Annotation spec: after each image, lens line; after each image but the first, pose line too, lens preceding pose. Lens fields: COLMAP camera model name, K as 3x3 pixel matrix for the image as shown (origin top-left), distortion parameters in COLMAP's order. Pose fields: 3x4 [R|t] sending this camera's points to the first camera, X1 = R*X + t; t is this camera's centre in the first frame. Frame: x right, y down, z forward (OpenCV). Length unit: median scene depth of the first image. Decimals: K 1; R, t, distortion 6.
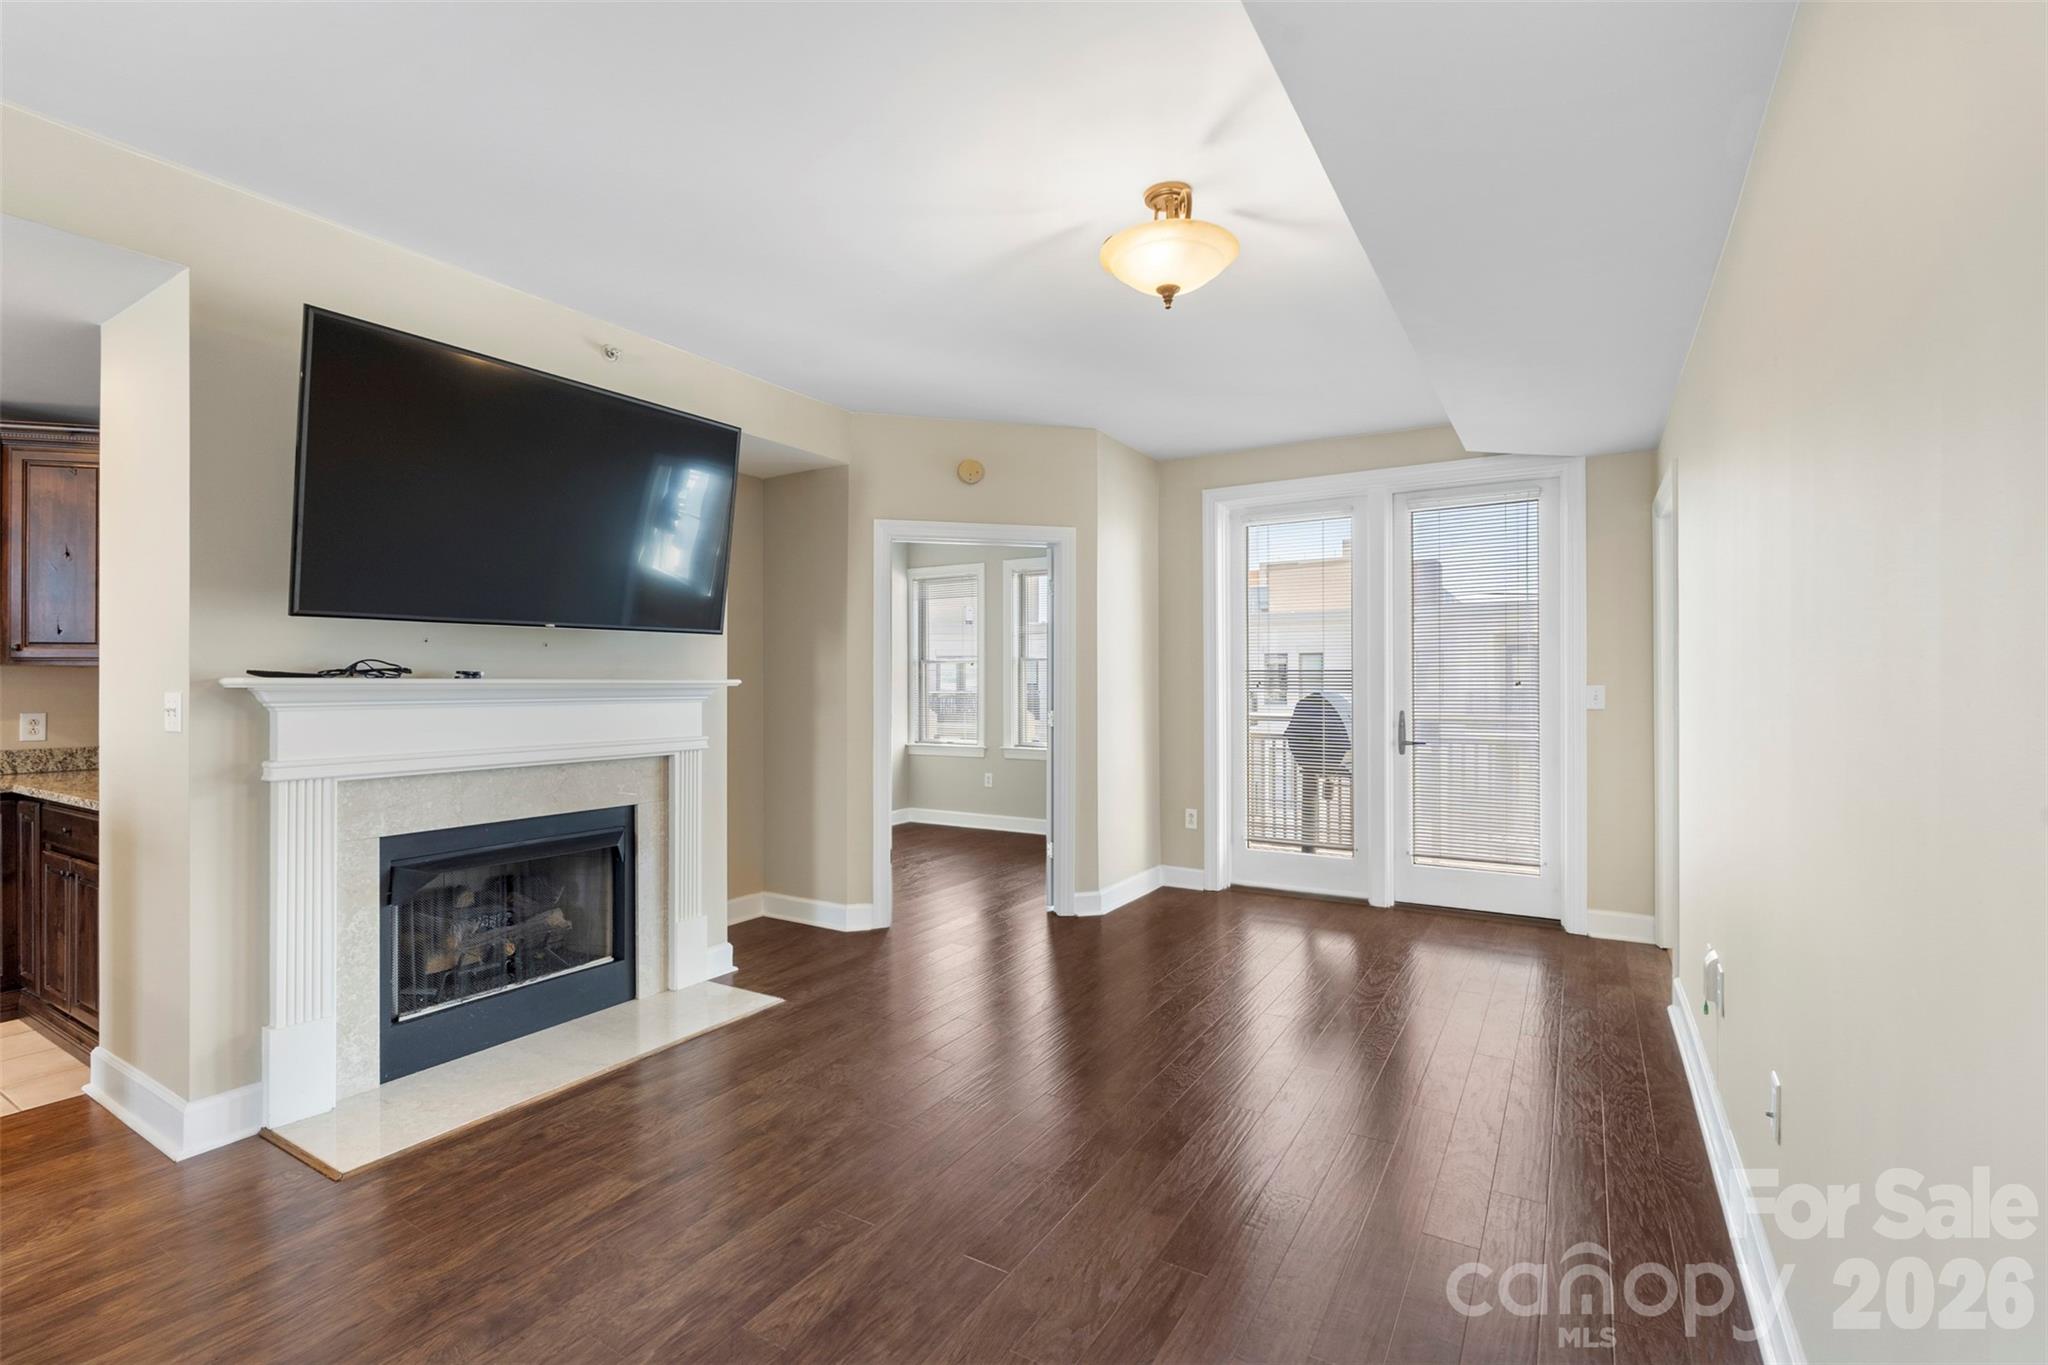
lens RADIAL K [[911.2, 0, 1043.4], [0, 911.2, 683.0], [0, 0, 1]] dist [-0.007278, 0.001492]
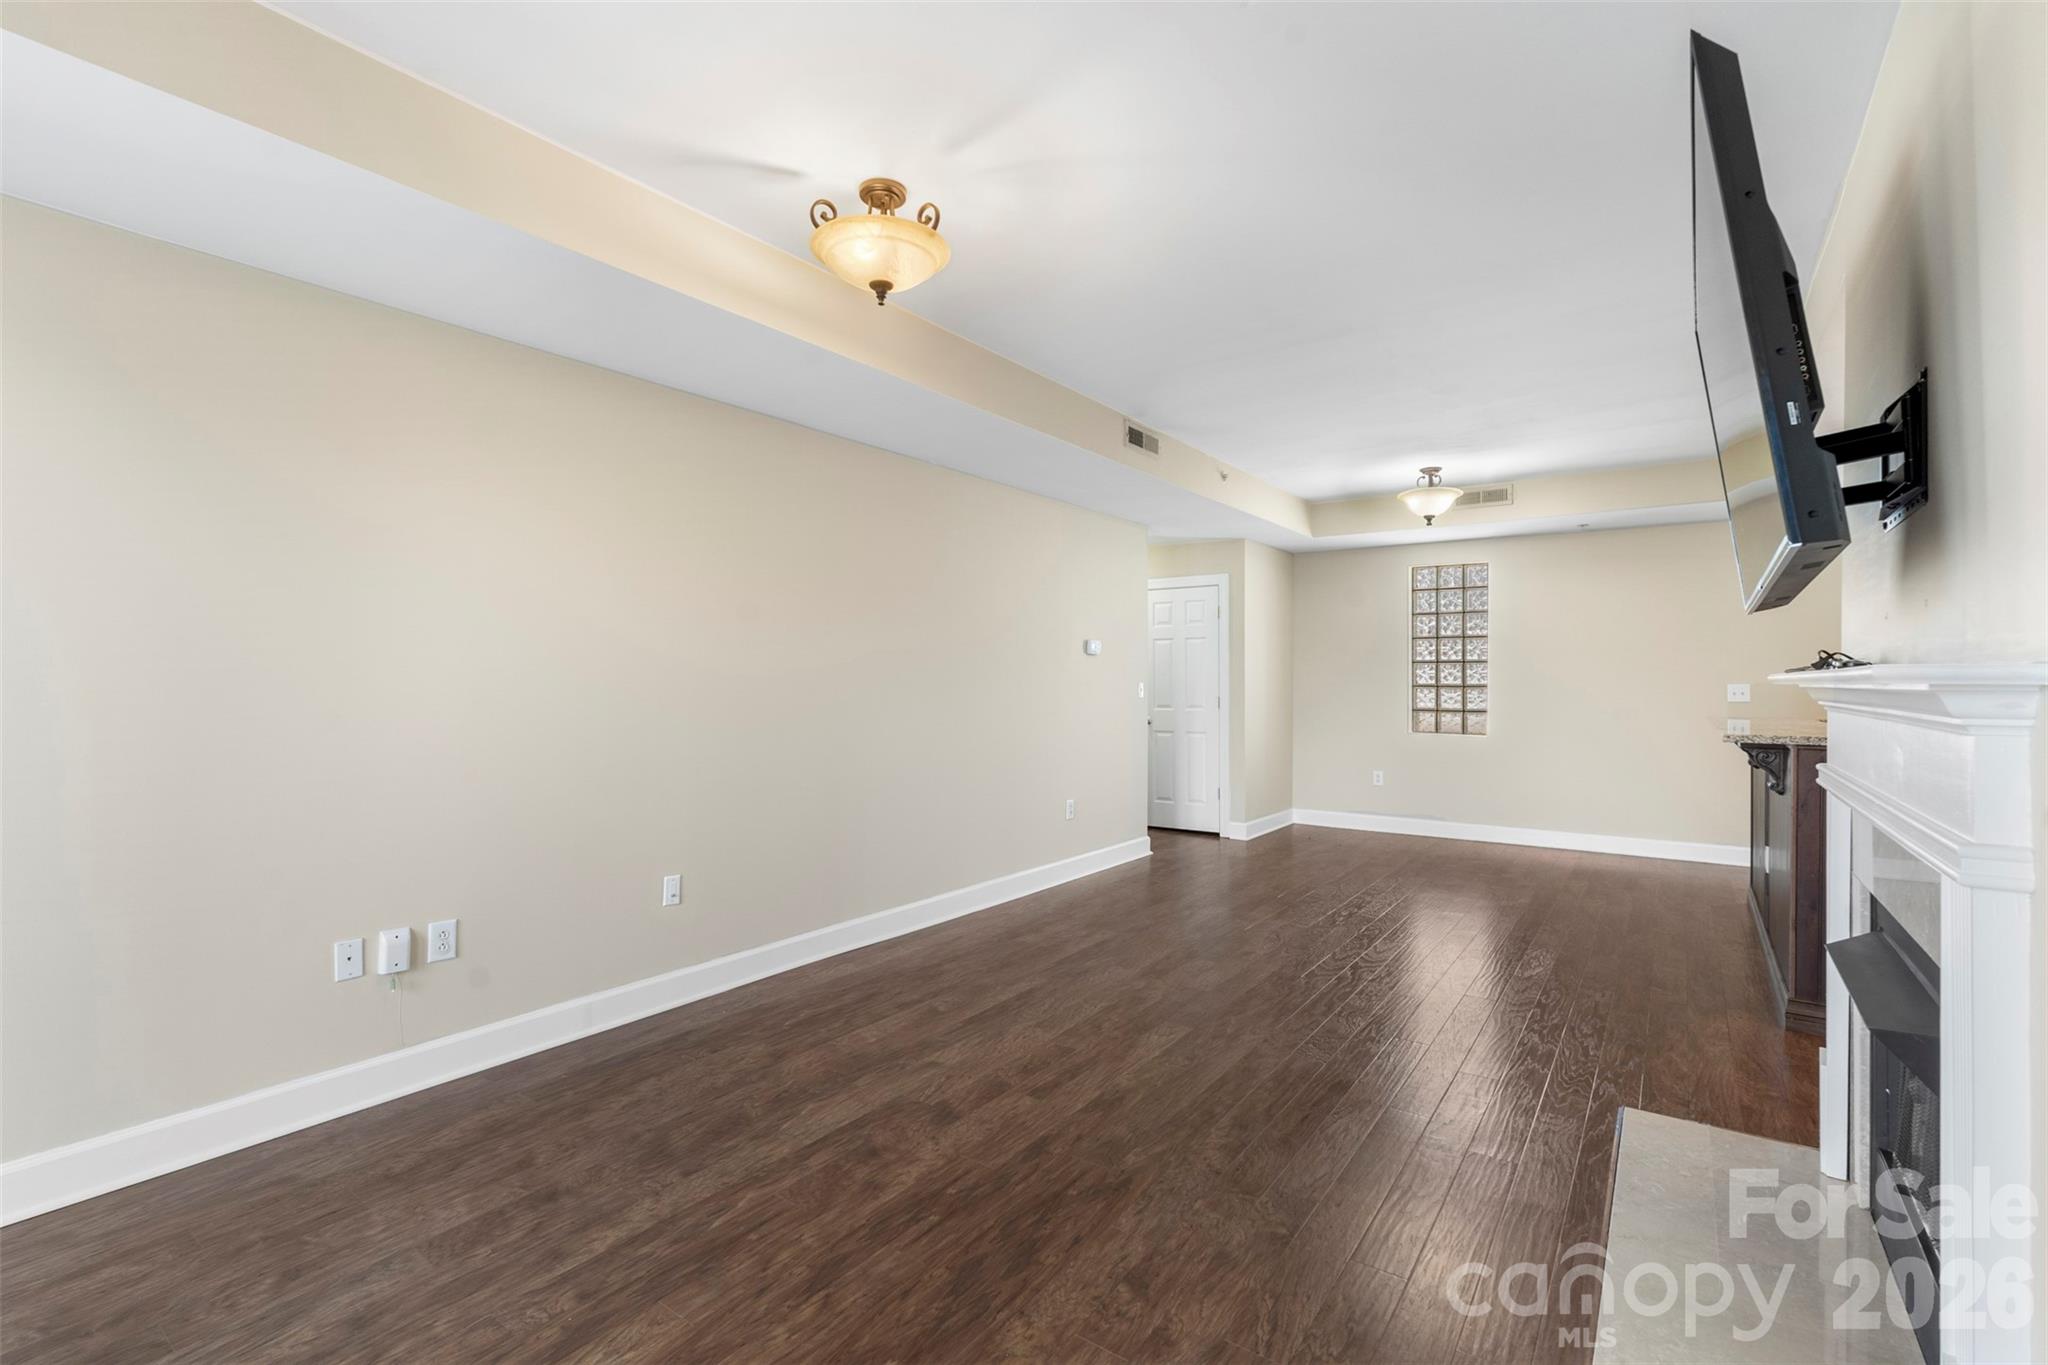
lens RADIAL K [[911.2, 0, 1032.2], [0, 911.2, 682.5], [0, 0, 1]] dist [-0.007278, 0.001492]
pose [[-0.996074, 0.001760, 0.088511, -0.090144], [0.001591, 0.999997, -0.001976, 0.002573], [-0.088514, -0.001827, -0.996073, 1.544835]]
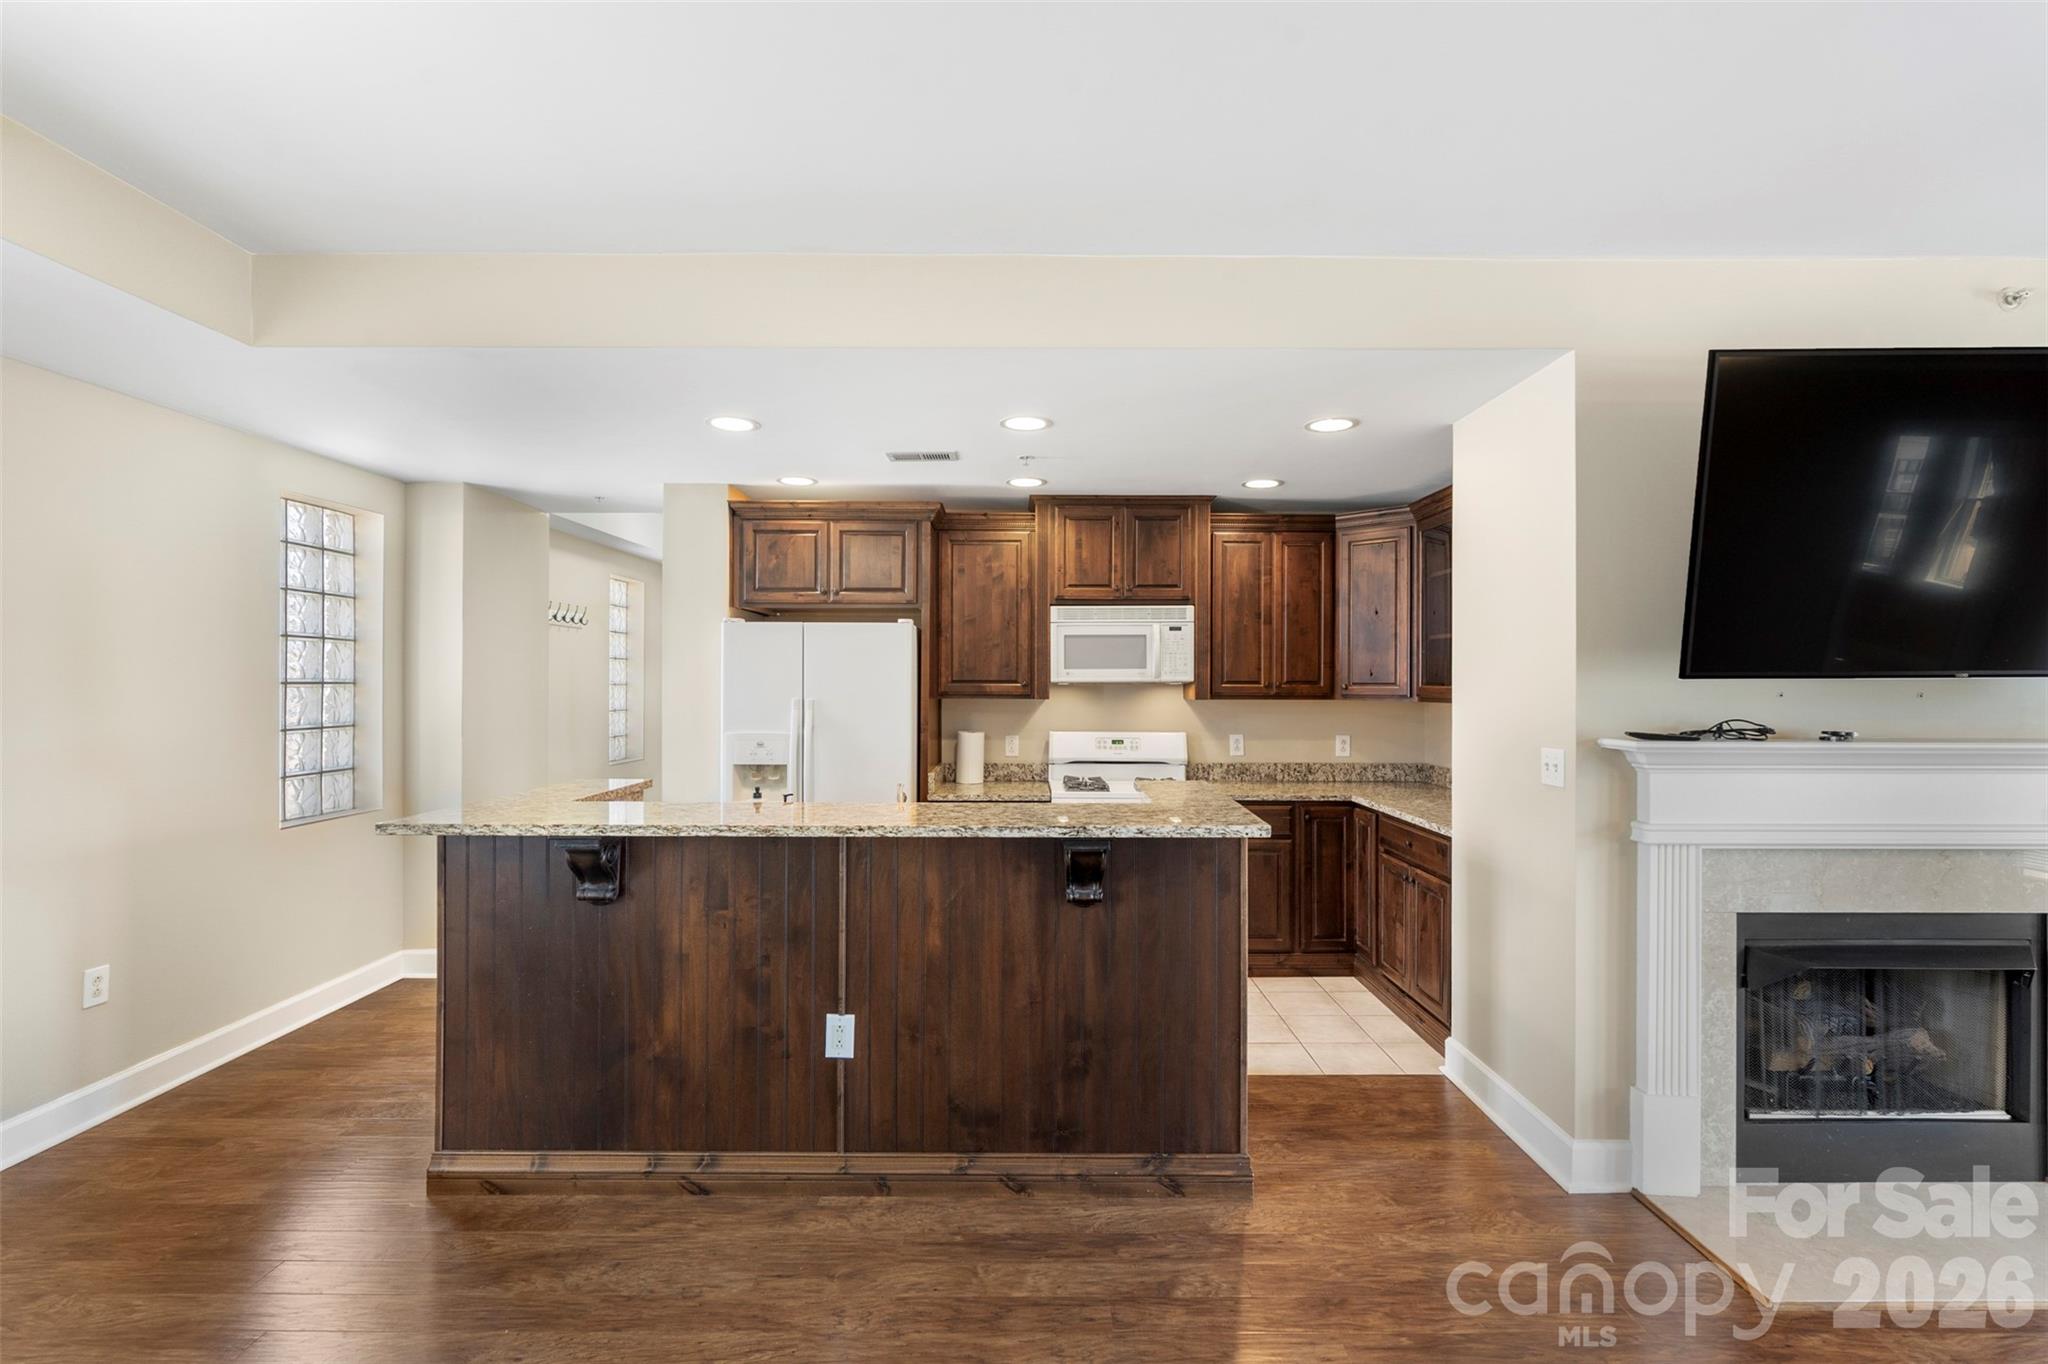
lens RADIAL K [[911.2, 0, 1033.0], [0, 911.2, 681.5], [0, 0, 1]] dist [-0.007278, 0.001492]
pose [[0.510306, 0.002027, -0.859991, -0.262394], [-0.003276, 0.999995, 0.000413, -0.052243], [0.859987, 0.002607, 0.510310, -0.066455]]
